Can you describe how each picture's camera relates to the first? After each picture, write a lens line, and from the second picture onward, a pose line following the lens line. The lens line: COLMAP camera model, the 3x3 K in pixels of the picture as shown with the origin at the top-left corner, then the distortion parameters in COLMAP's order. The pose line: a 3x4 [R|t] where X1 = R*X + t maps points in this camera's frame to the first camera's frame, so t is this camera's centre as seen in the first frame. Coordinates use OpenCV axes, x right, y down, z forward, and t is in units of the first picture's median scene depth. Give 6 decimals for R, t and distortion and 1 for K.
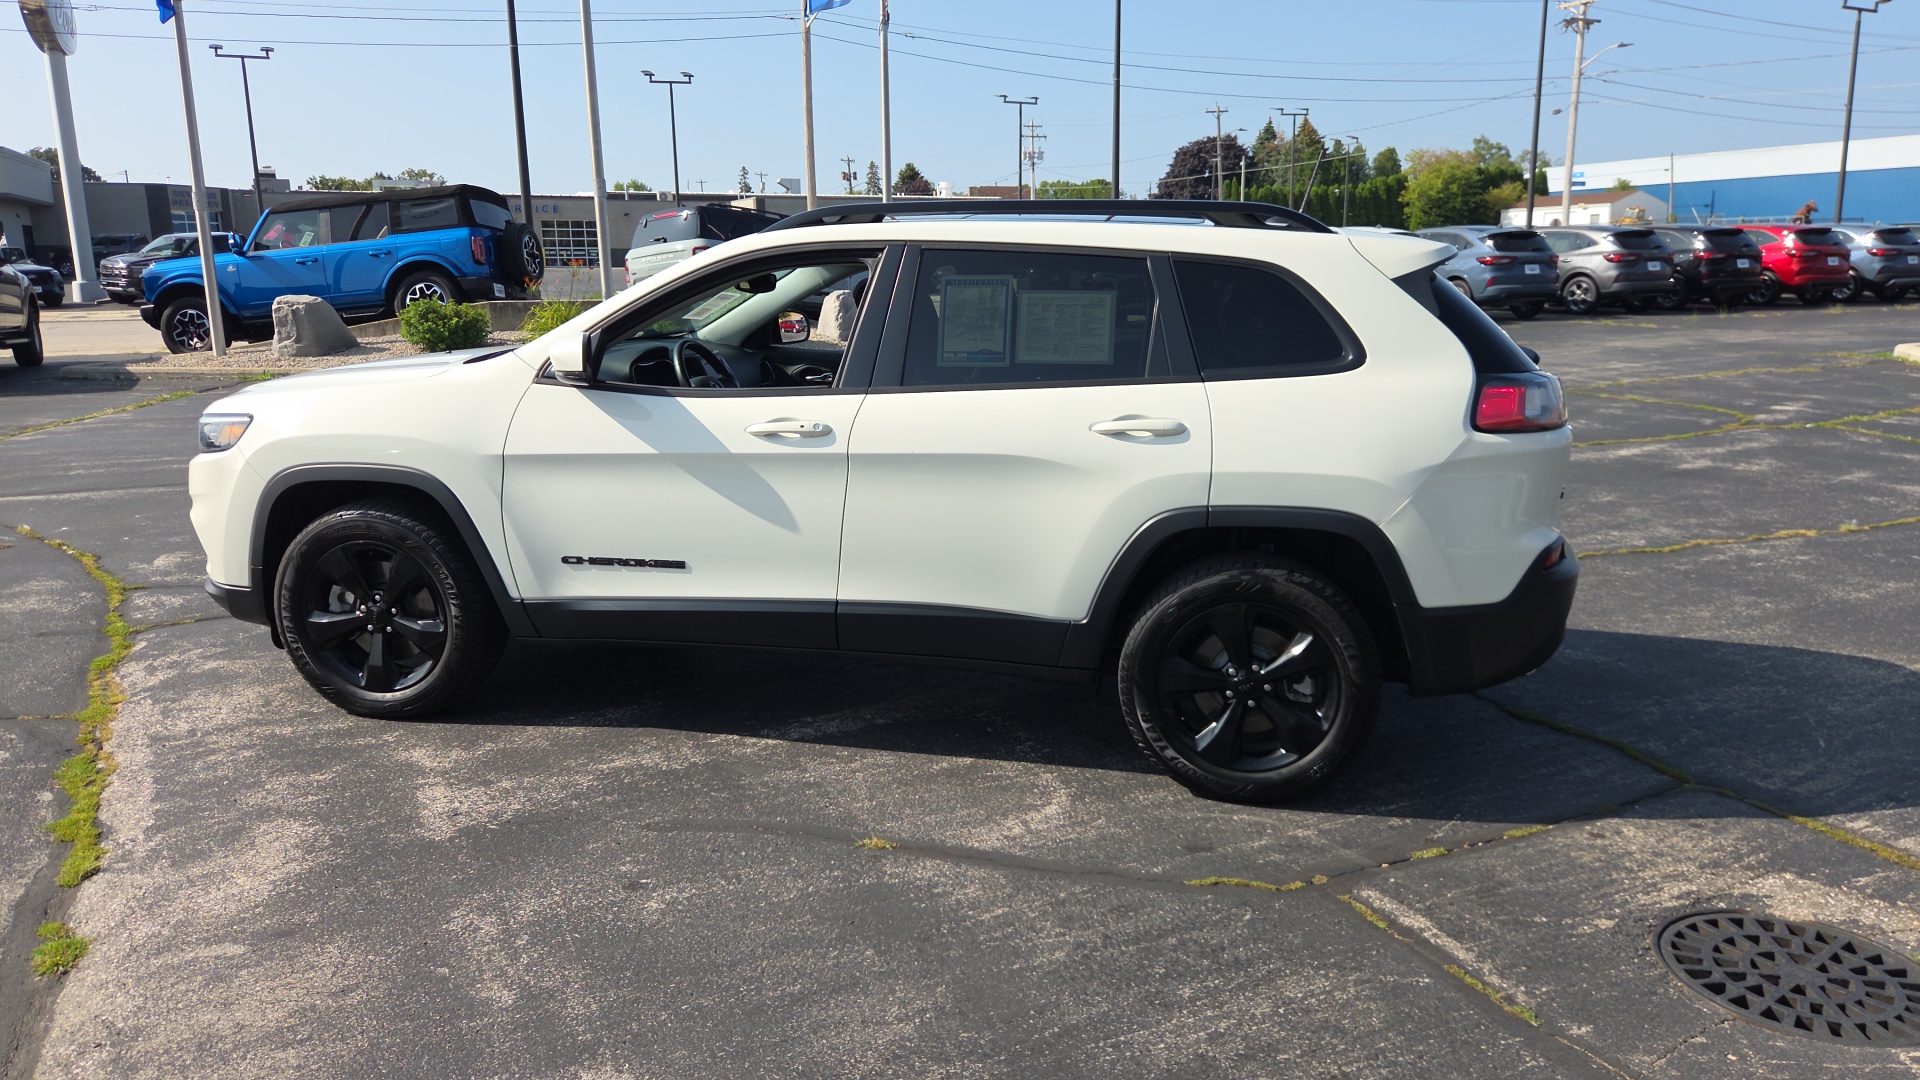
lens RADIAL K [[1294.4, 0, 960.4], [0, 1294.4, 524.9], [0, 0, 1]] dist [0.058933, -0.051451]
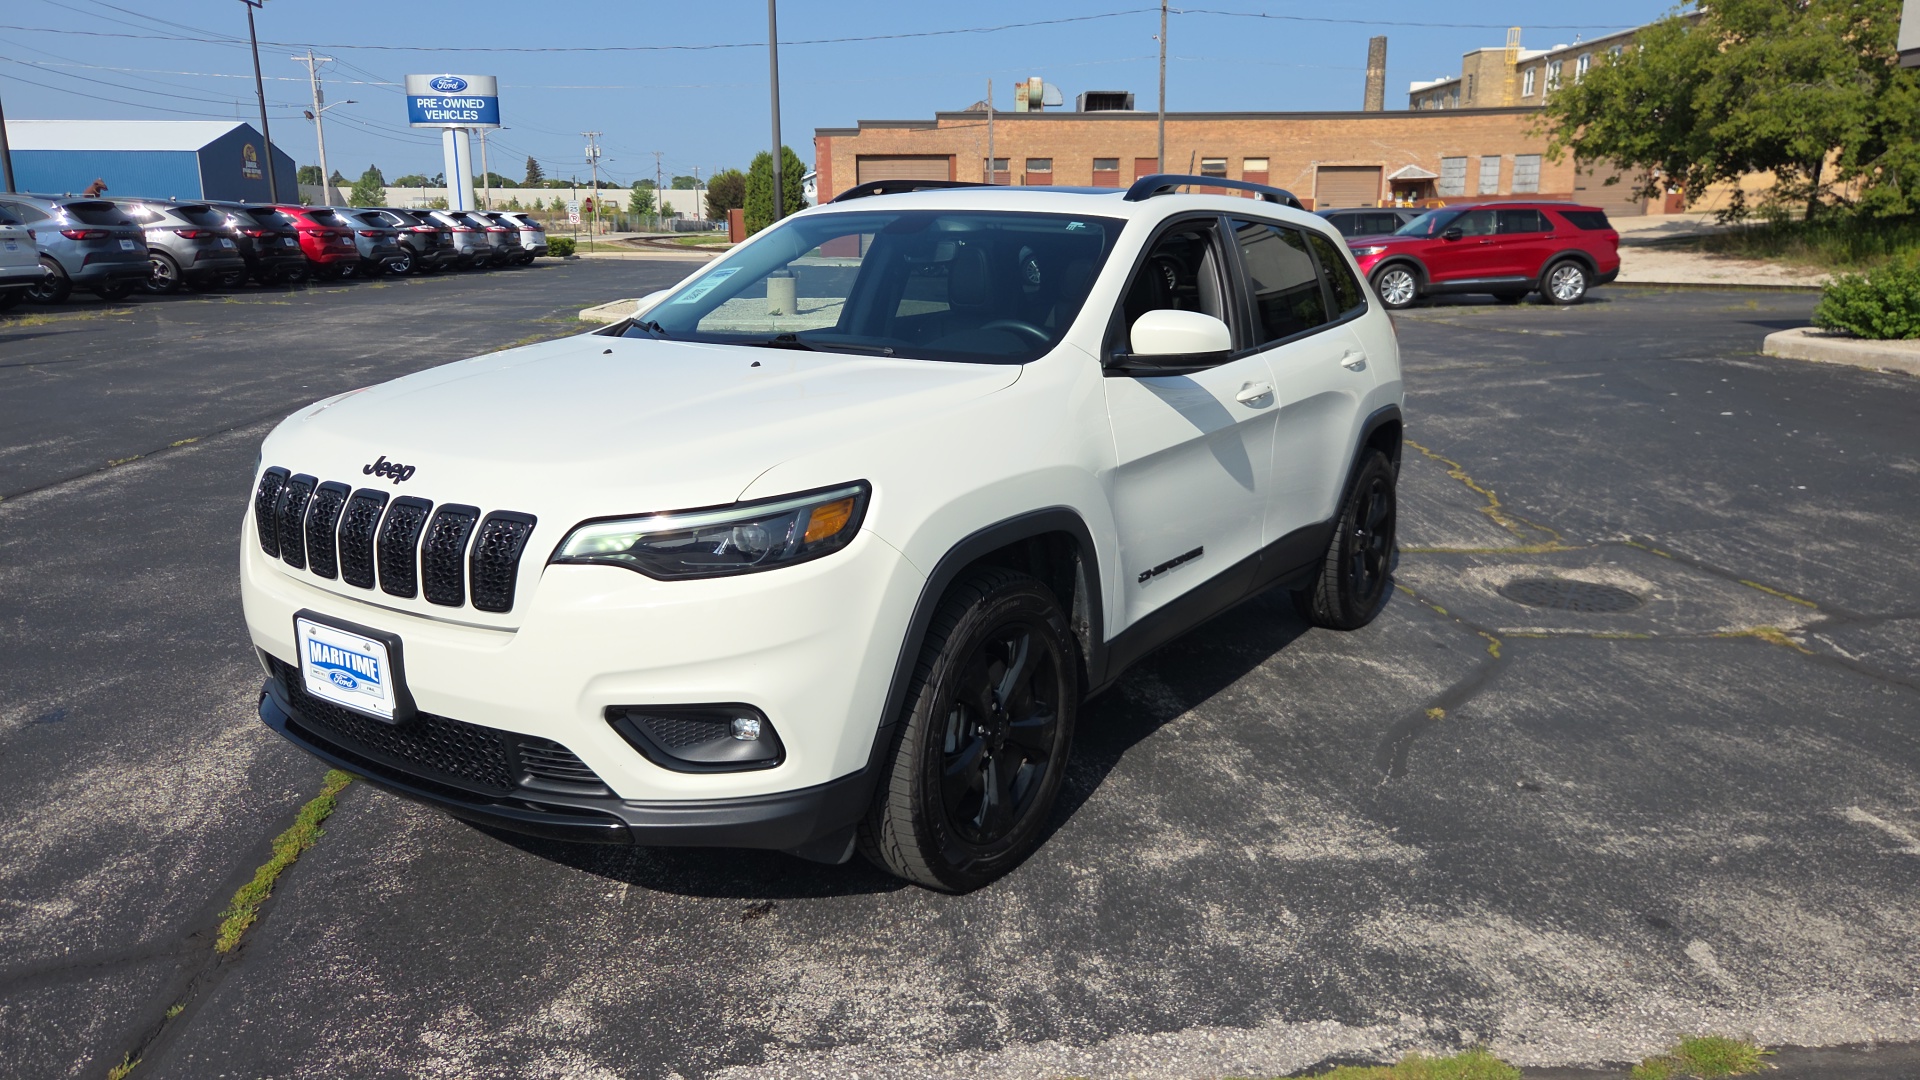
lens RADIAL K [[1294.4, 0, 960.4], [0, 1294.4, 524.9], [0, 0, 1]] dist [0.058933, -0.051451]
pose [[0.386927, -0.191747, 0.901954, -1.079679], [0.177830, 0.975296, 0.131052, -0.136383], [-0.904801, 0.109687, 0.411467, 0.731332]]
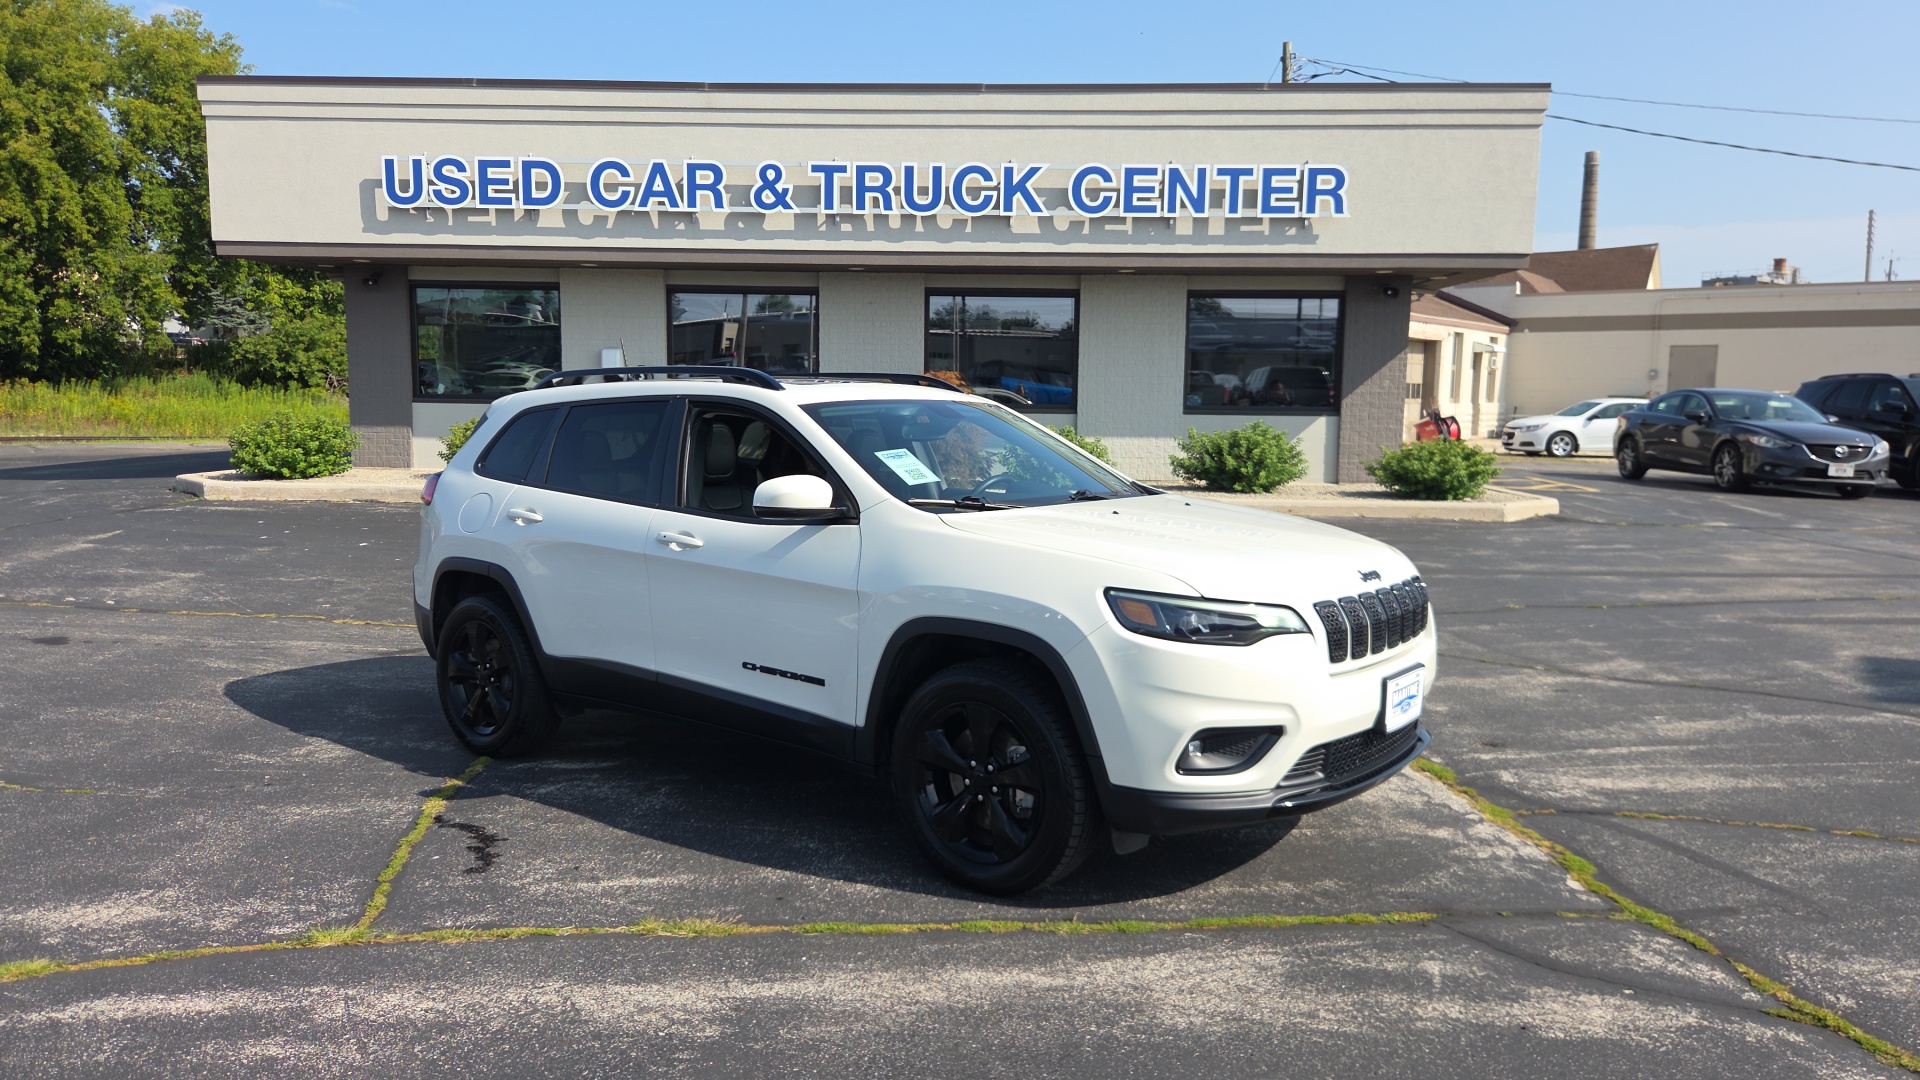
lens RADIAL K [[1294.4, 0, 960.4], [0, 1294.4, 524.9], [0, 0, 1]] dist [0.058933, -0.051451]
pose [[-0.890376, -0.049274, 0.452552, -0.786552], [0.084313, 0.959076, 0.270306, -0.463281], [-0.447351, 0.278829, -0.849783, 2.213742]]
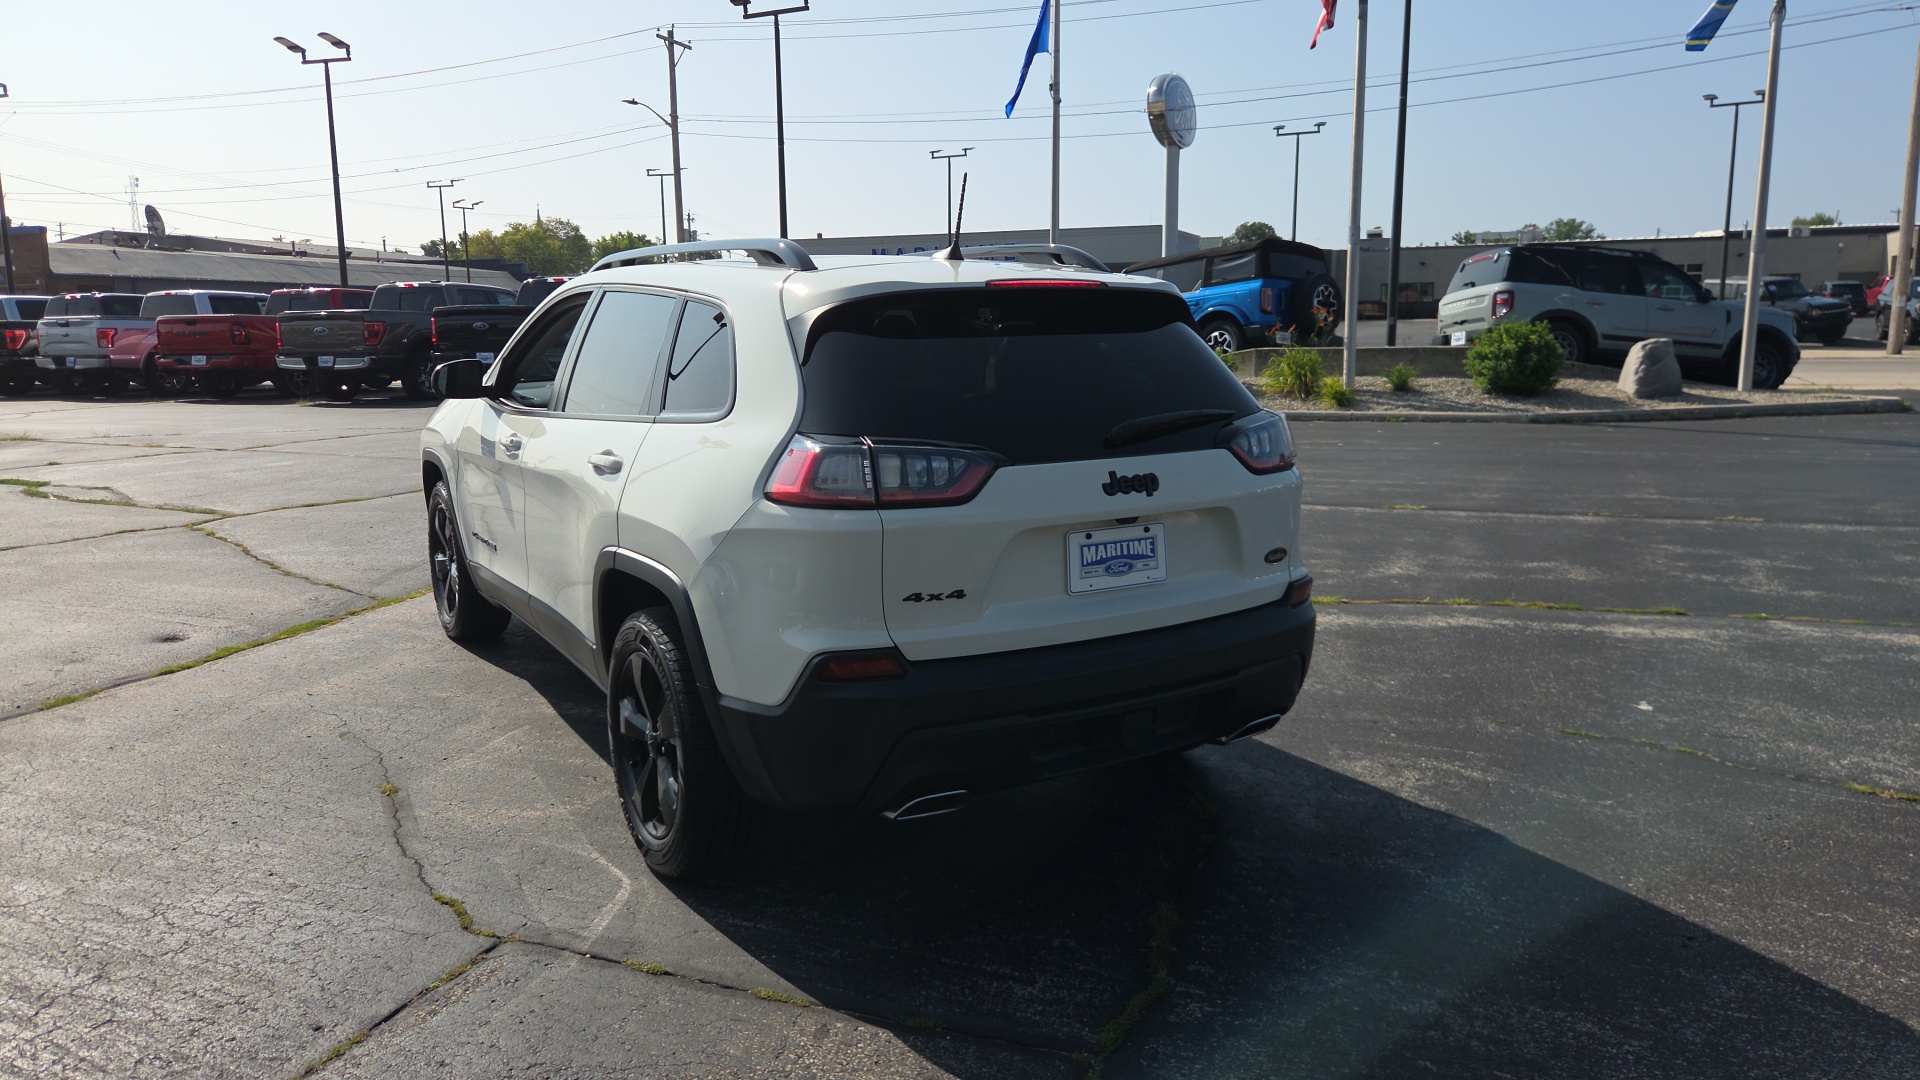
lens RADIAL K [[1294.4, 0, 960.4], [0, 1294.4, 524.9], [0, 0, 1]] dist [0.058933, -0.051451]
pose [[0.672768, 0.113027, -0.731169, 0.946040], [-0.140187, 0.989834, 0.024023, -0.079926], [0.726451, 0.086339, 0.681773, 0.449610]]
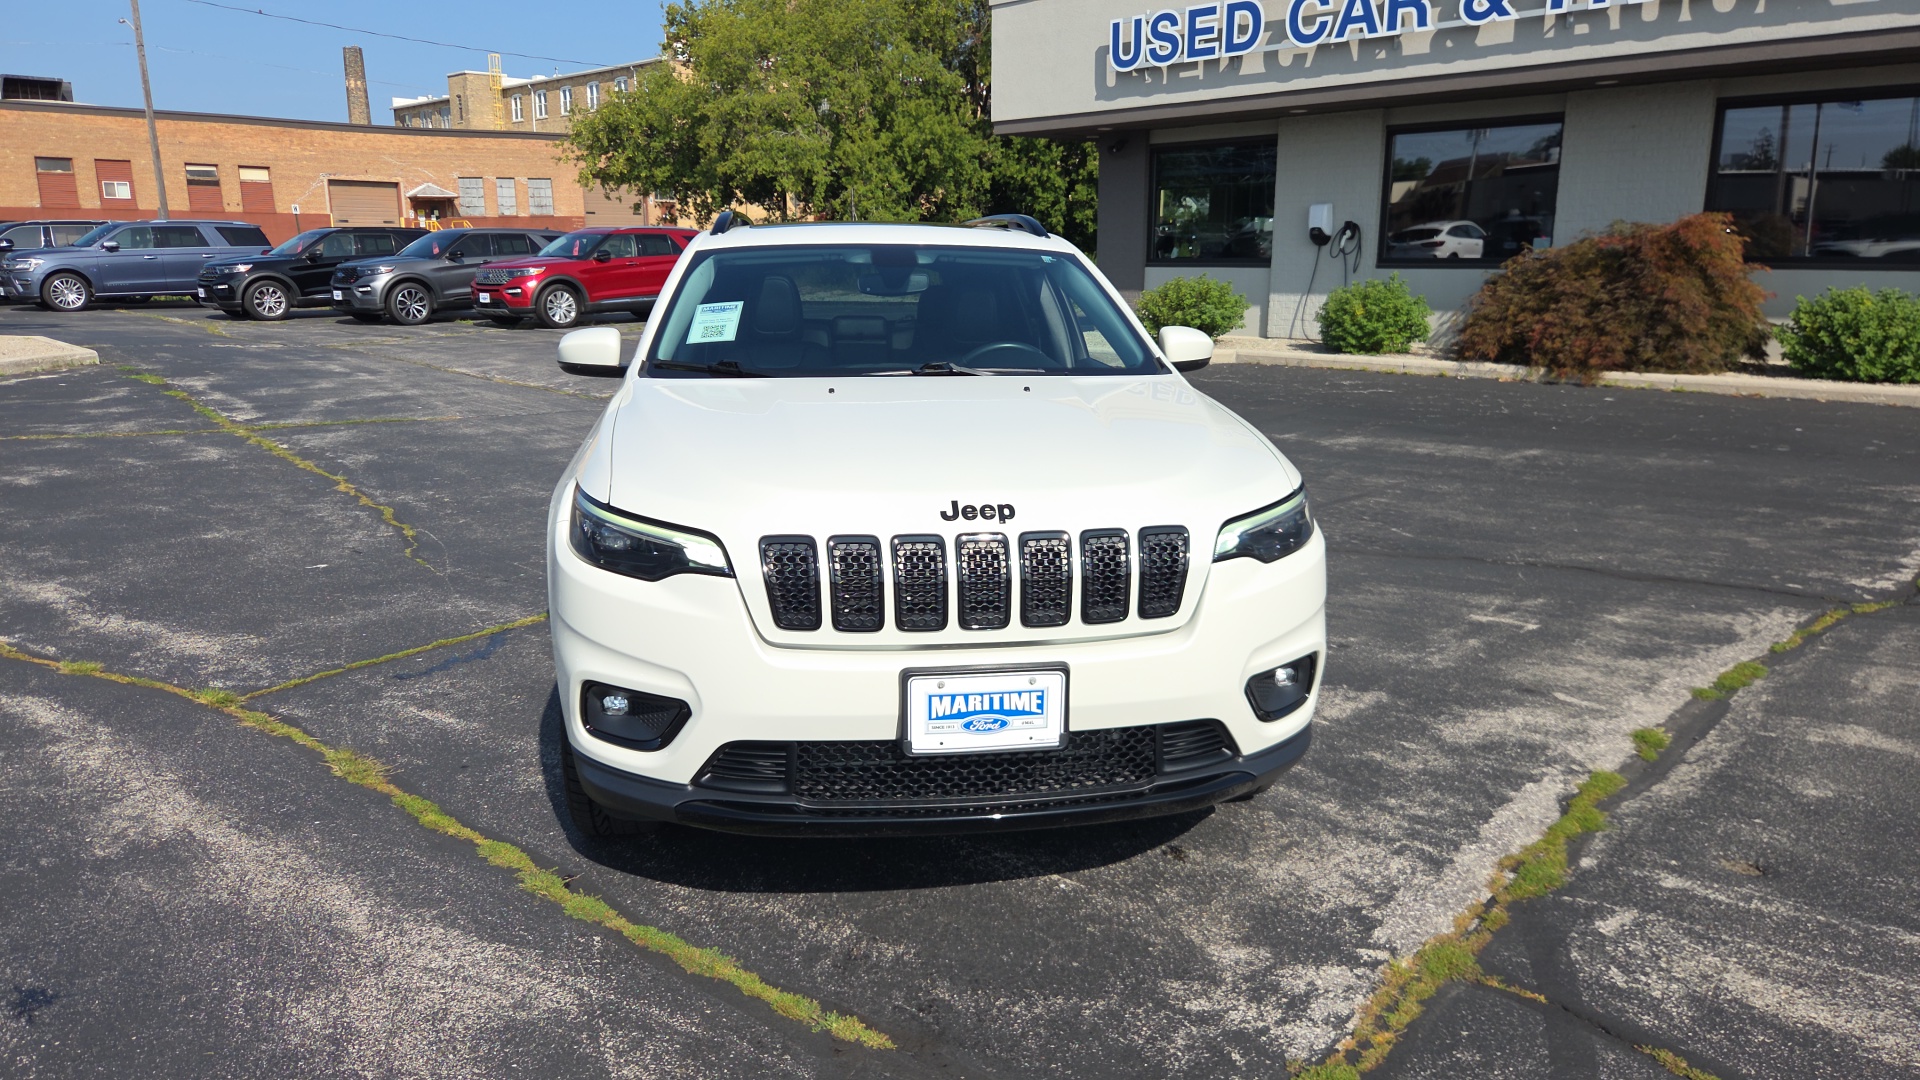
lens RADIAL K [[1286.6, 0, 960.0], [0, 1286.6, 540.0], [0, 0, 1]] dist [0.053510, -0.035261]
pose [[-0.330158, -0.195463, 0.923466, -1.190028], [0.189298, 0.944740, 0.267643, -0.283646], [-0.924750, 0.263175, -0.274913, 1.415850]]
